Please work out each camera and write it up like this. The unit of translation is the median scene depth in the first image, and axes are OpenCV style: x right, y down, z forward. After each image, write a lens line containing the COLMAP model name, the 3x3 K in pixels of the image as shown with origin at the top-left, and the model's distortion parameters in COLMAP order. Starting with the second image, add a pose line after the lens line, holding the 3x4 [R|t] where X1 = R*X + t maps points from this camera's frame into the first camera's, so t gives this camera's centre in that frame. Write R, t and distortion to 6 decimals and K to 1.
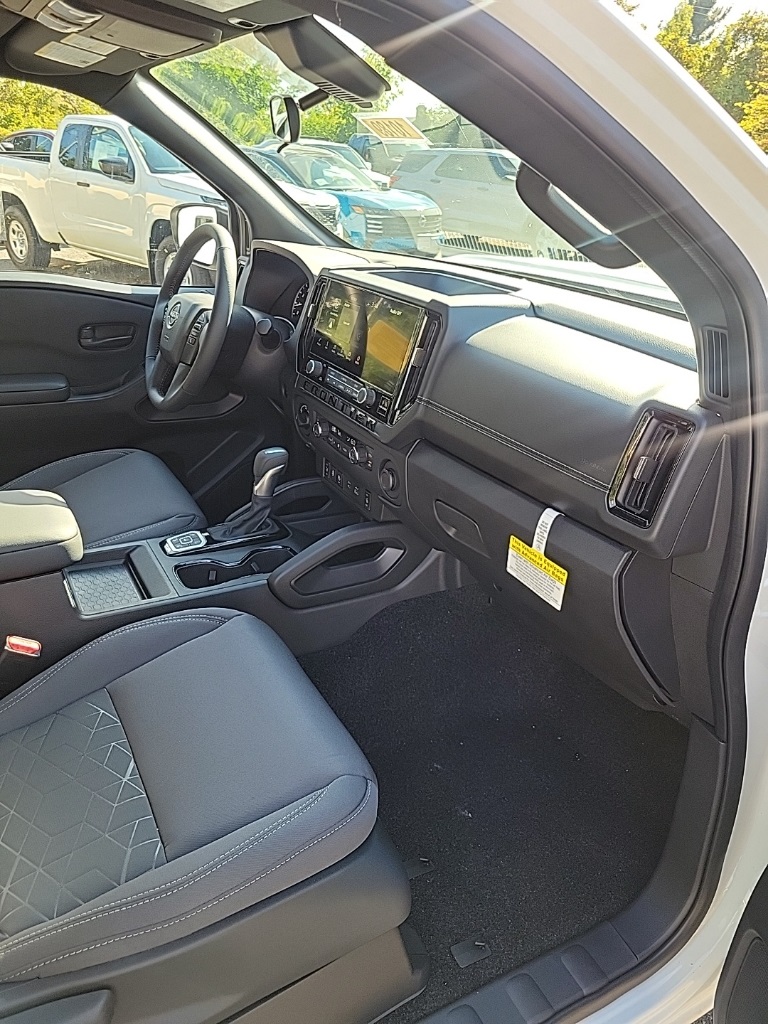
lens RADIAL K [[775.6, 0, 386.3], [0, 775.6, 510.4], [0, 0, 1]] dist [0.052790, -0.029819]
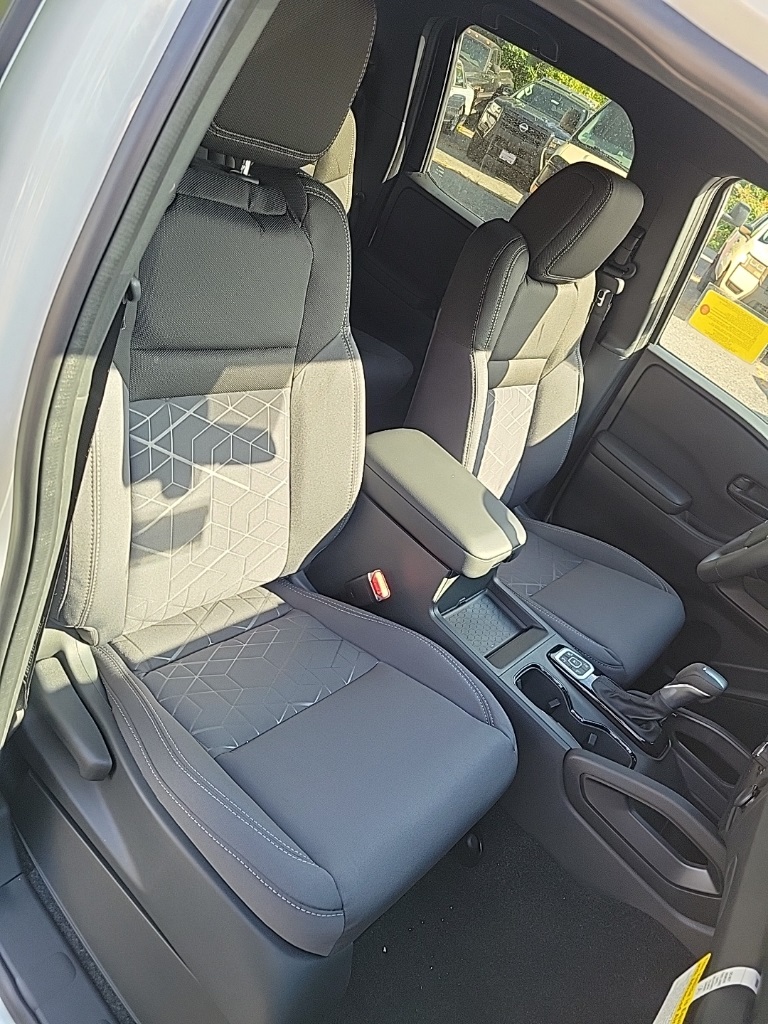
lens RADIAL K [[775.6, 0, 386.3], [0, 775.6, 510.4], [0, 0, 1]] dist [0.052790, -0.029819]
pose [[0.336210, 0.597451, -0.728022, 0.235858], [-0.722039, 0.659831, 0.208043, -0.111244], [0.604667, 0.455714, 0.653225, 0.155577]]
